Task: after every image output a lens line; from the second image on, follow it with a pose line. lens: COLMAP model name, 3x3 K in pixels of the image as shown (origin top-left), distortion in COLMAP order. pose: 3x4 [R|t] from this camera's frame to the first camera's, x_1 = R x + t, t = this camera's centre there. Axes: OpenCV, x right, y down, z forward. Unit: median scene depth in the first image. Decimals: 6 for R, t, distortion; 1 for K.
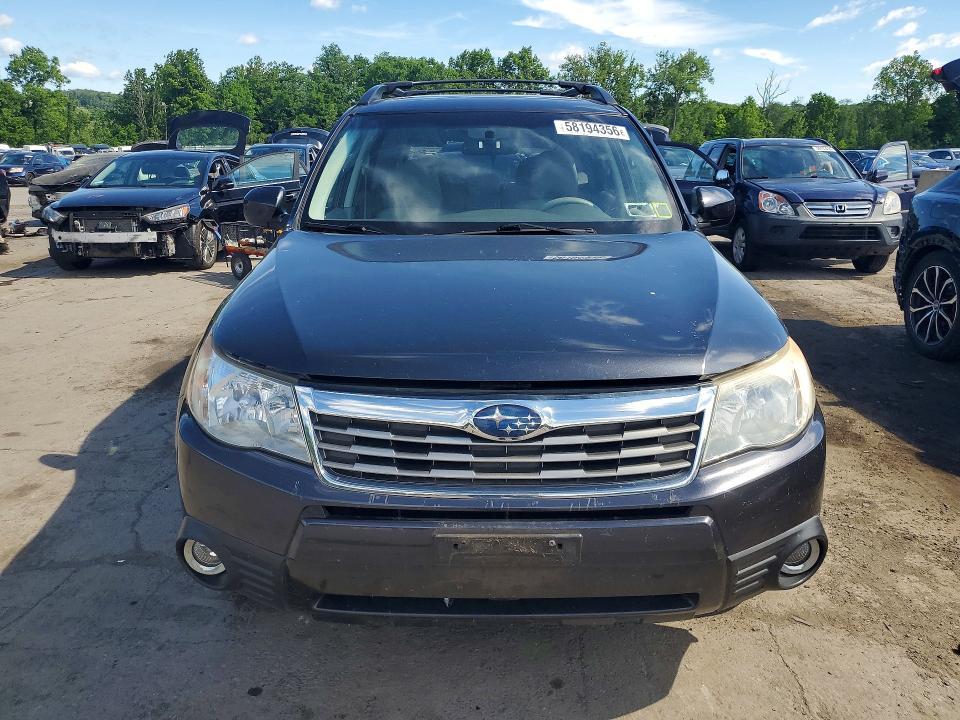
lens RADIAL K [[782.9, 0, 480.3], [0, 782.9, 358.9], [0, 0, 1]] dist [0.000923, -0.002366]
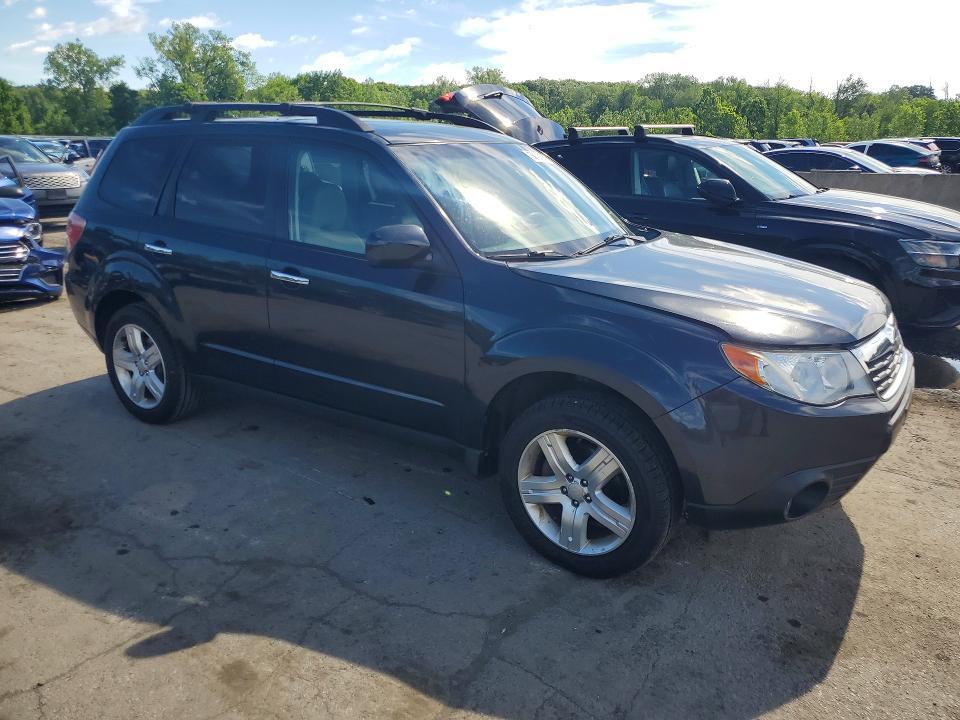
lens RADIAL K [[782.9, 0, 480.5], [0, 782.9, 360.3], [0, 0, 1]] dist [0.000923, -0.002366]
pose [[0.519594, -0.217353, 0.826305, -0.106490], [0.196488, 0.971579, 0.132011, -0.017201], [-0.831513, 0.093767, 0.547534, 0.042064]]
